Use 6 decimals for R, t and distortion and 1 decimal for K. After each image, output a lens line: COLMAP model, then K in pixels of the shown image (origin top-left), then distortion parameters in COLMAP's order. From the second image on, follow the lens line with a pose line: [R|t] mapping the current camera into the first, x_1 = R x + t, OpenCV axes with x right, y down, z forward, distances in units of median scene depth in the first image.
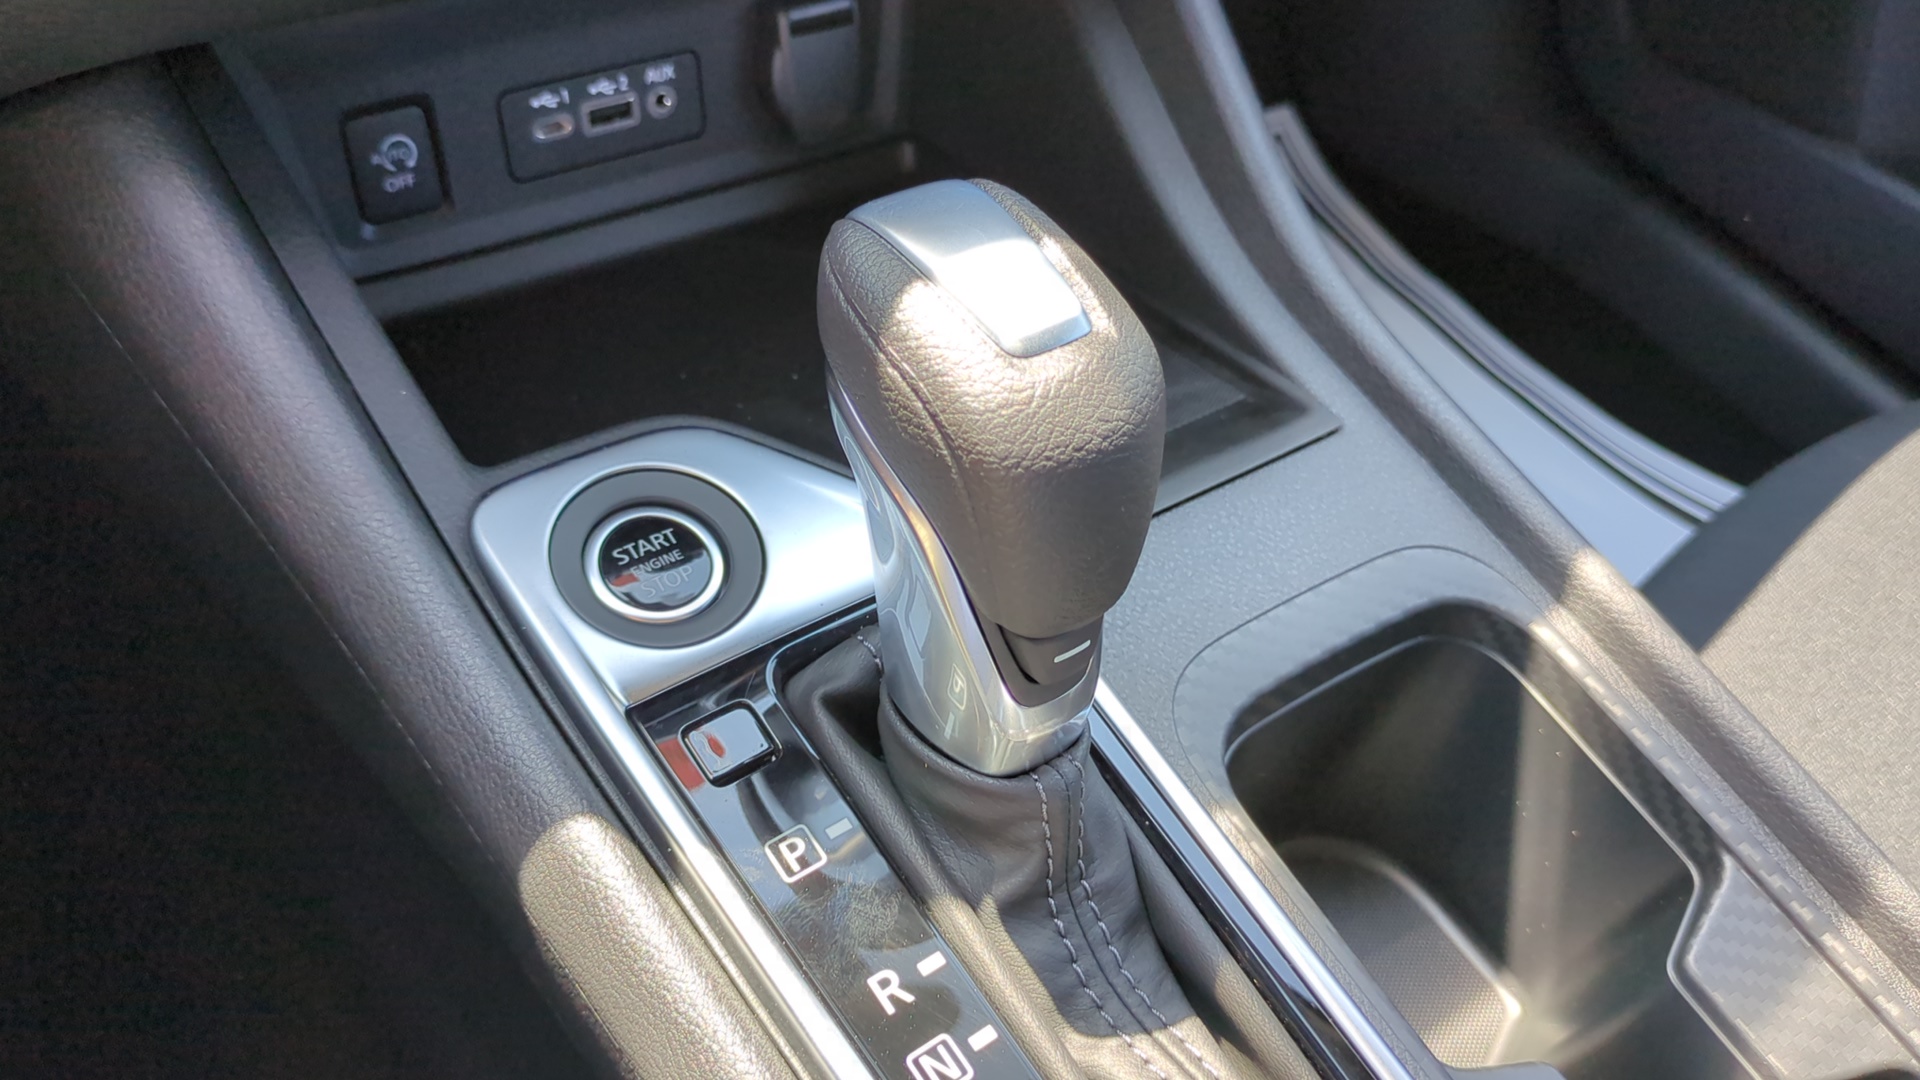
lens RADIAL K [[1653.9, 0, 966.0], [0, 1653.9, 531.9], [0, 0, 1]] dist [0.041644, -0.091945]
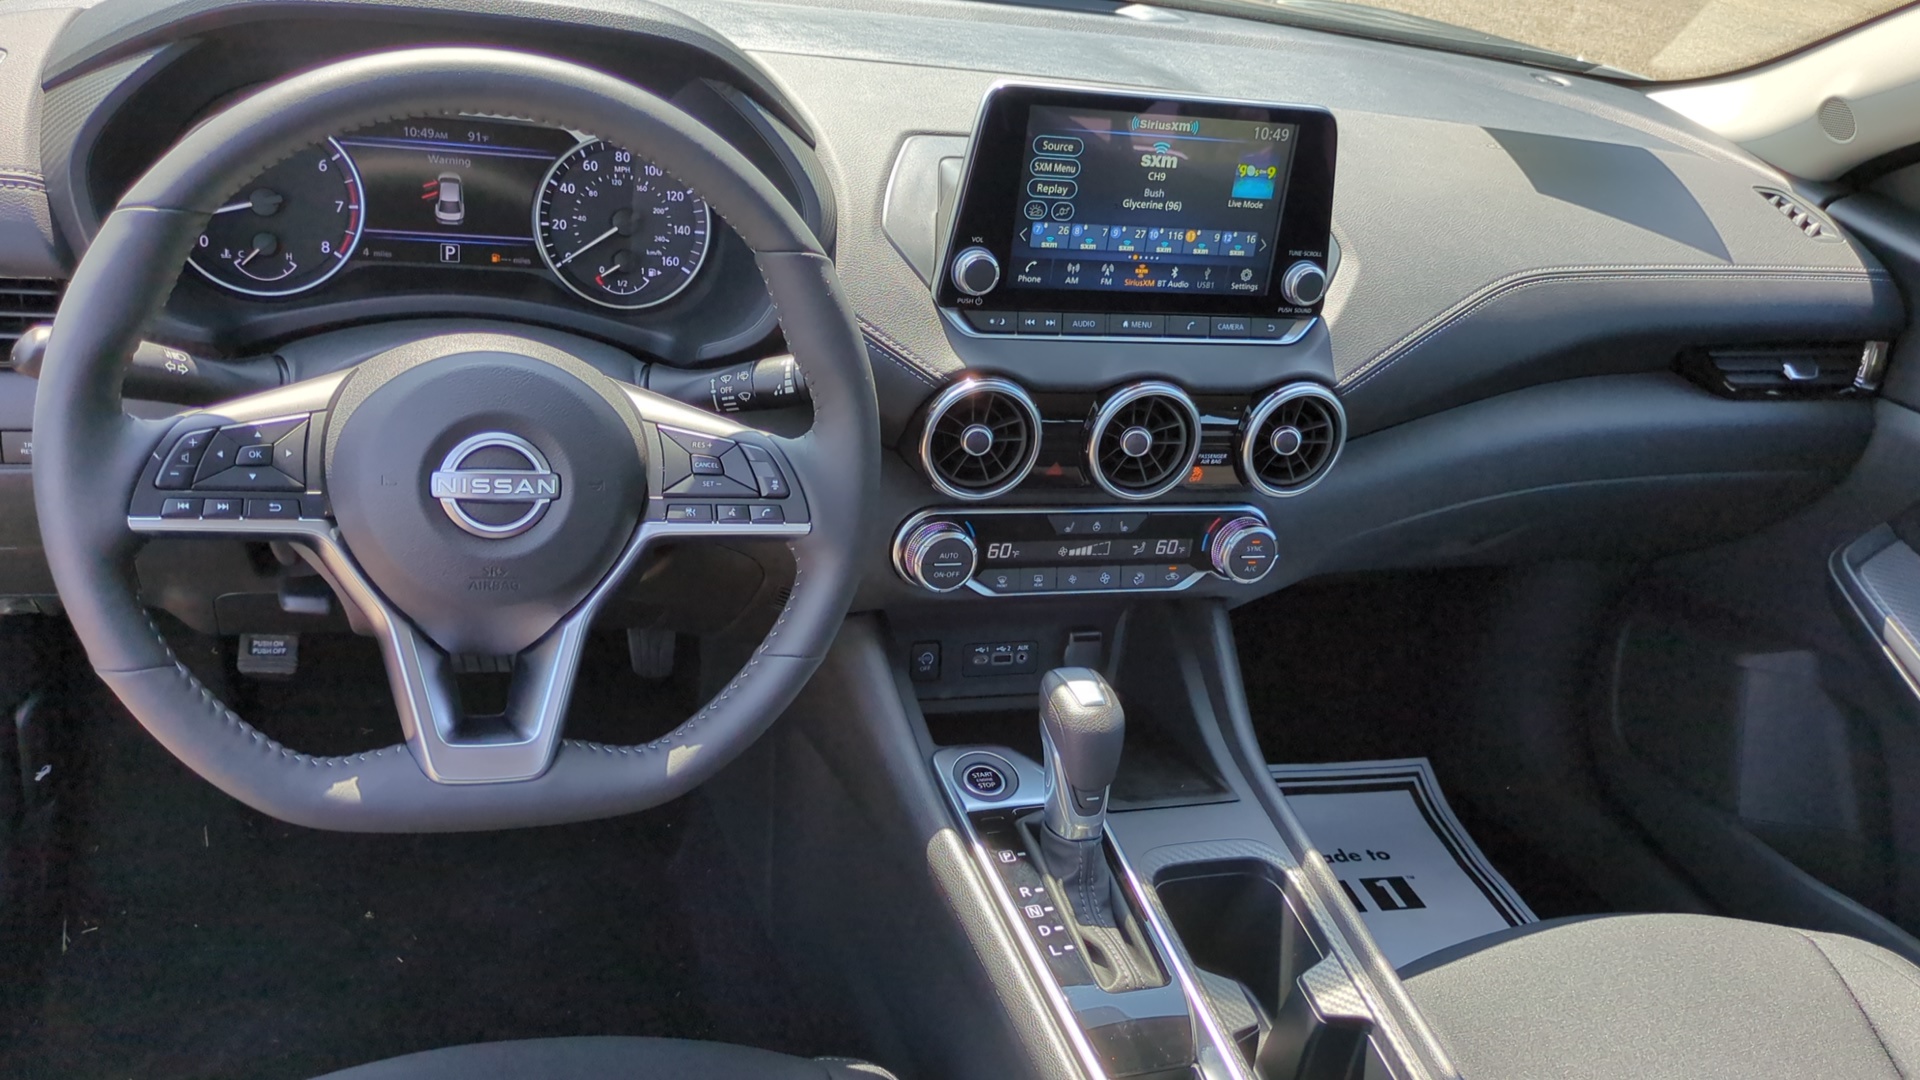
lens RADIAL K [[1653.9, 0, 966.0], [0, 1653.9, 531.9], [0, 0, 1]] dist [0.041644, -0.091945]
pose [[0.958738, 0.117223, -0.259000, 0.427574], [-0.209510, 0.907138, -0.364975, 0.590670], [0.192166, 0.404178, 0.894266, -1.597349]]
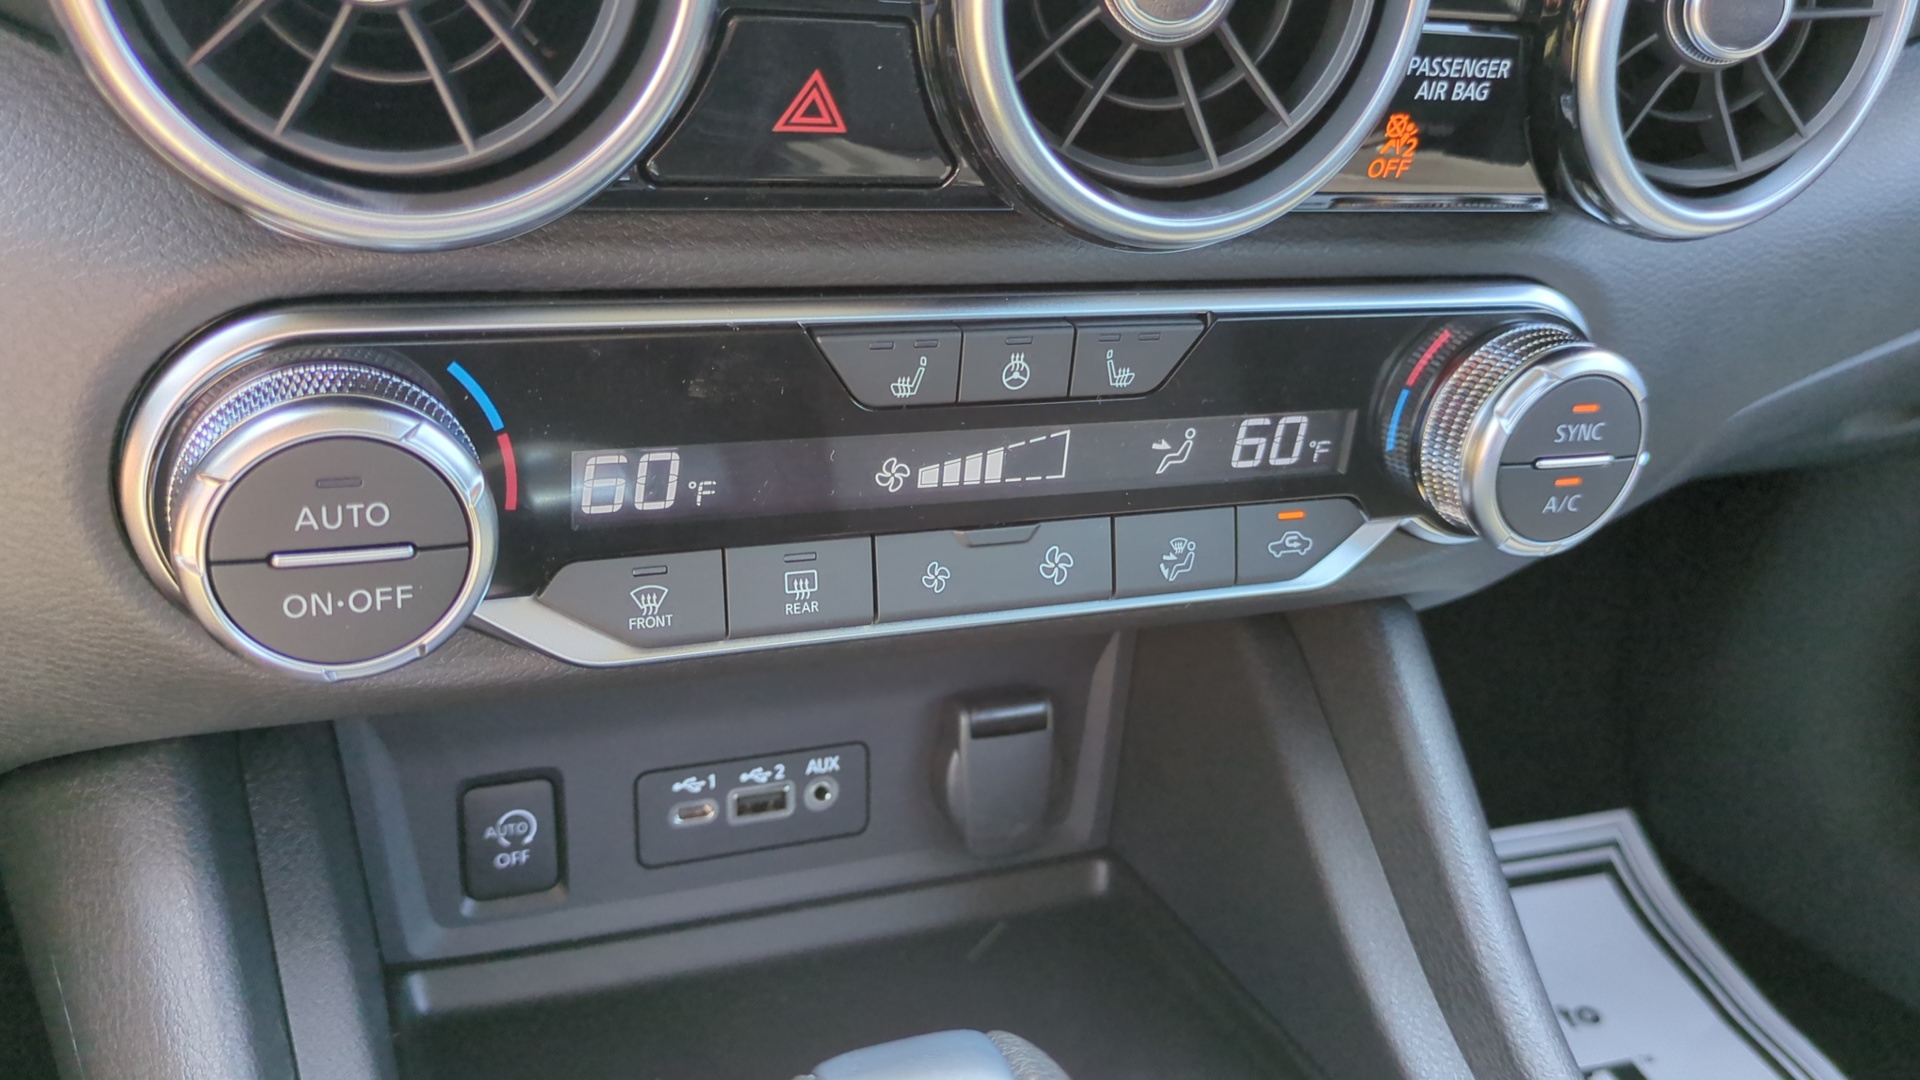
lens RADIAL K [[1653.9, 0, 966.0], [0, 1653.9, 531.9], [0, 0, 1]] dist [0.041644, -0.091945]
pose [[0.972079, 0.080370, -0.220460, 0.088986], [-0.152776, 0.929877, -0.334646, -0.109303], [0.178106, 0.358984, 0.916193, 0.140415]]
